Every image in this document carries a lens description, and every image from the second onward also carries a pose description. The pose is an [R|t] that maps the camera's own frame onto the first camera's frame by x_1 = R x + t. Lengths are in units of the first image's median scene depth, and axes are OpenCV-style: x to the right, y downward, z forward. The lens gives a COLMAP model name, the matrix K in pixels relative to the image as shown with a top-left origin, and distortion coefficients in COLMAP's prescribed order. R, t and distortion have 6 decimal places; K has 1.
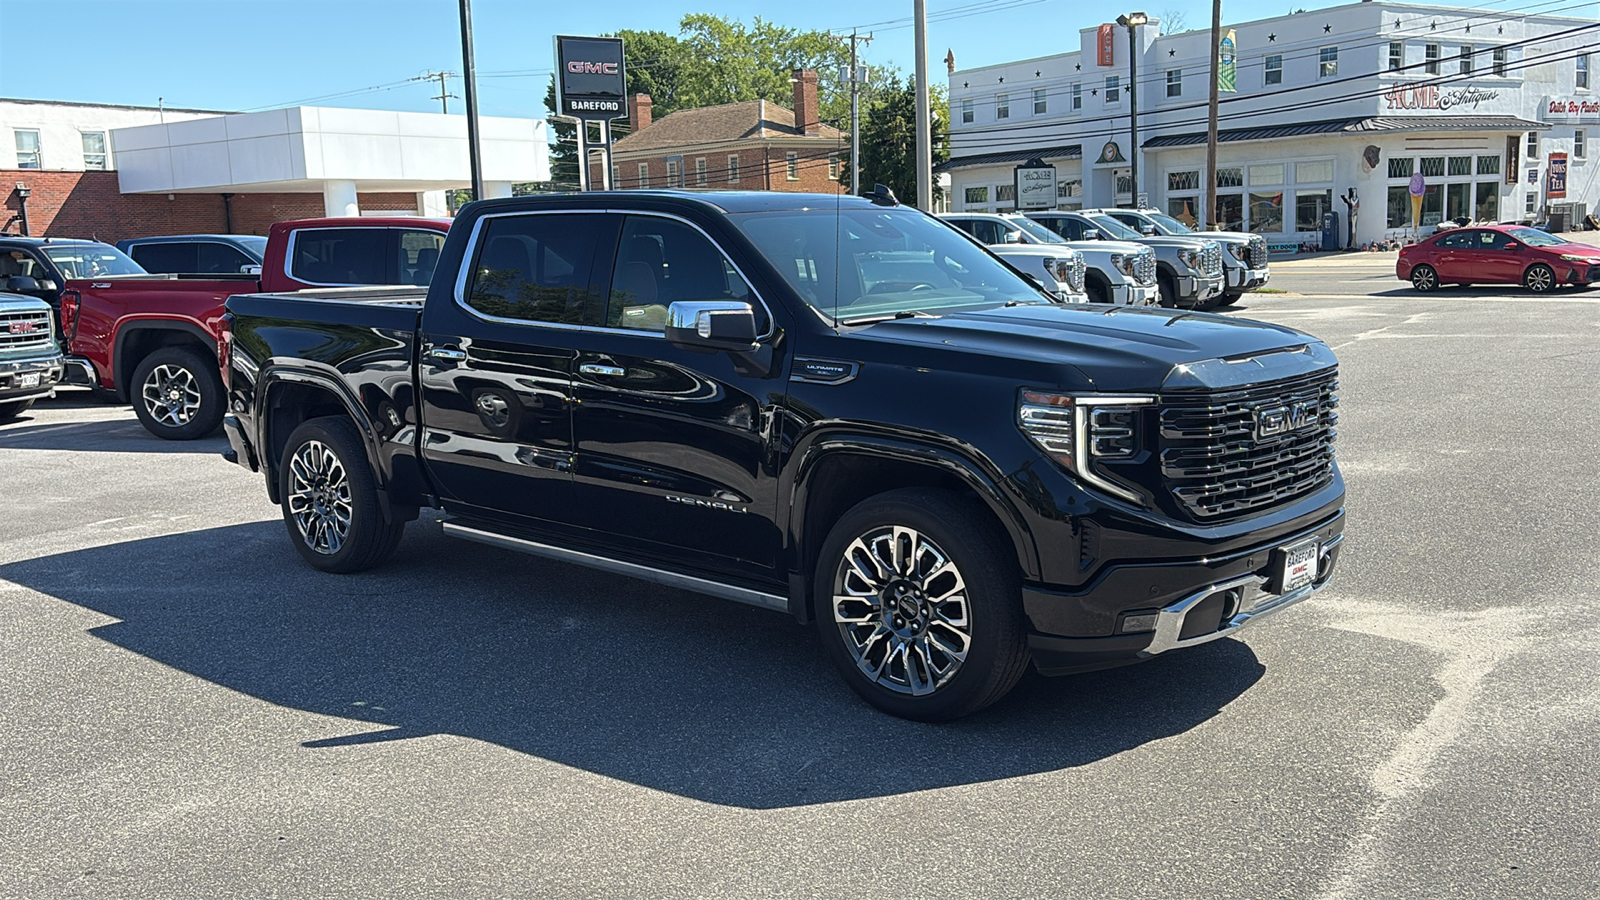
lens RADIAL K [[1478.4, 0, 765.8], [0, 1478.4, 443.3], [0, 0, 1]] dist [0.054059, -0.077605]
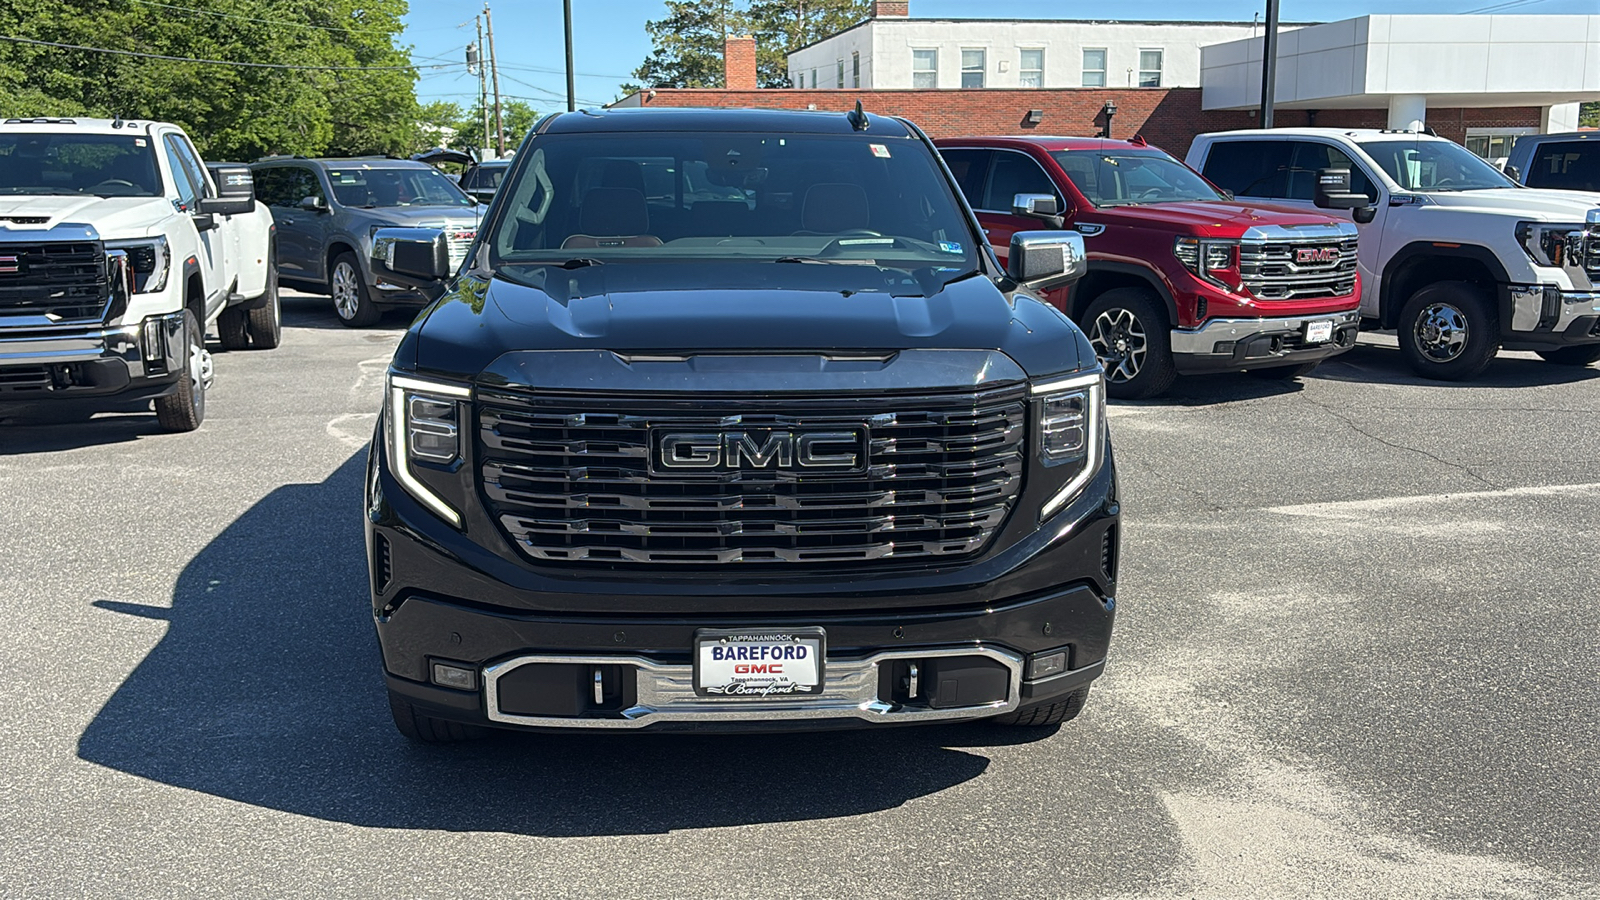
lens RADIAL K [[1497.3, 0, 800.0], [0, 1497.3, 450.0], [0, 0, 1]] dist [0.029288, 0.003910]
pose [[0.726584, 0.150477, -0.670397, 0.285069], [-0.112356, 0.988610, 0.100131, -0.030106], [0.677829, 0.002570, 0.735215, 0.175425]]
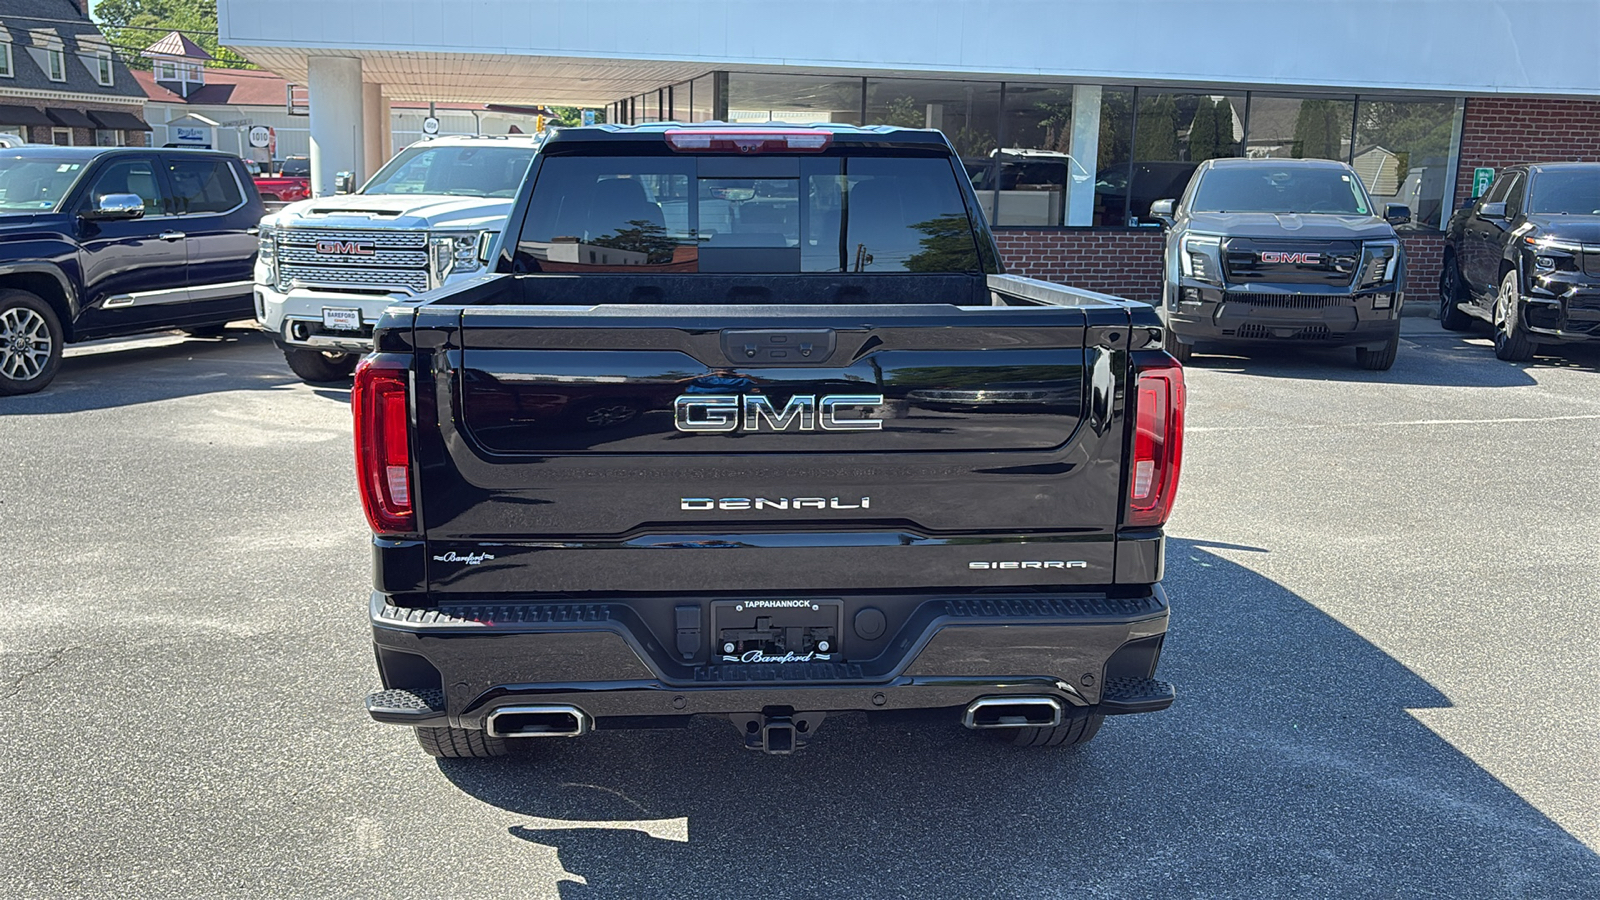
lens RADIAL K [[1478.4, 0, 765.8], [0, 1478.4, 443.3], [0, 0, 1]] dist [0.054059, -0.077605]
pose [[-0.702015, -0.104704, 0.704423, -0.320153], [0.109659, 0.961444, 0.252191, -0.098159], [-0.703669, 0.254288, -0.663467, 0.750882]]
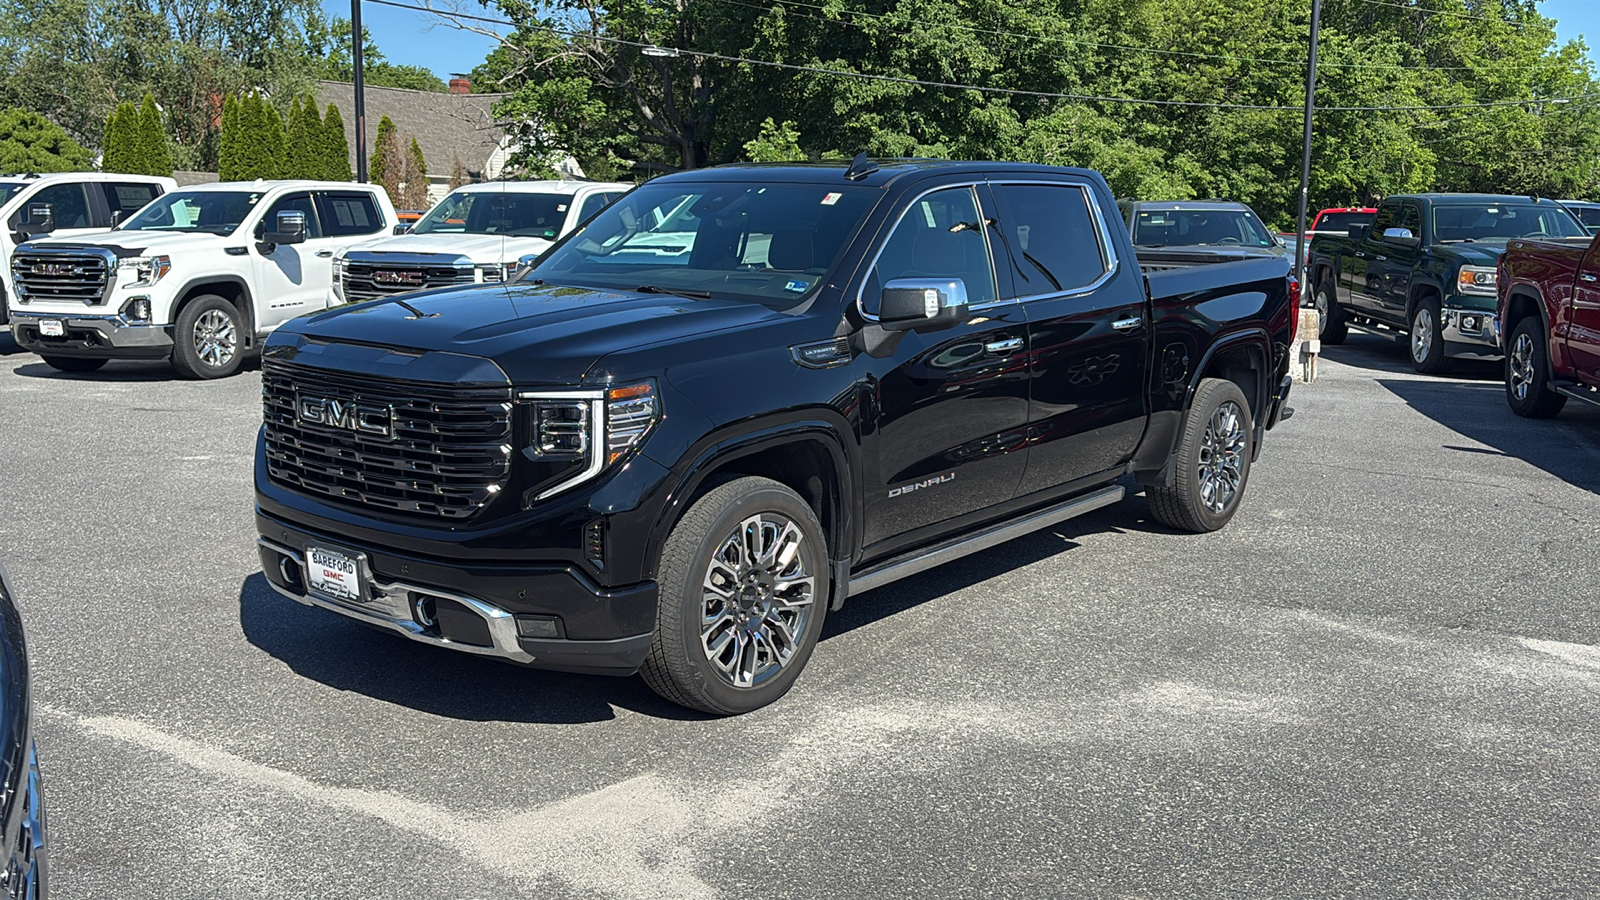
lens RADIAL K [[1483.0, 0, 790.3], [0, 1483.0, 454.7], [0, 0, 1]] dist [0.074686, -0.141513]
pose [[0.041101, 0.191718, -0.980589, 0.445267], [-0.149905, 0.971493, 0.183657, -0.071369], [0.987846, 0.139446, 0.068669, 0.421309]]
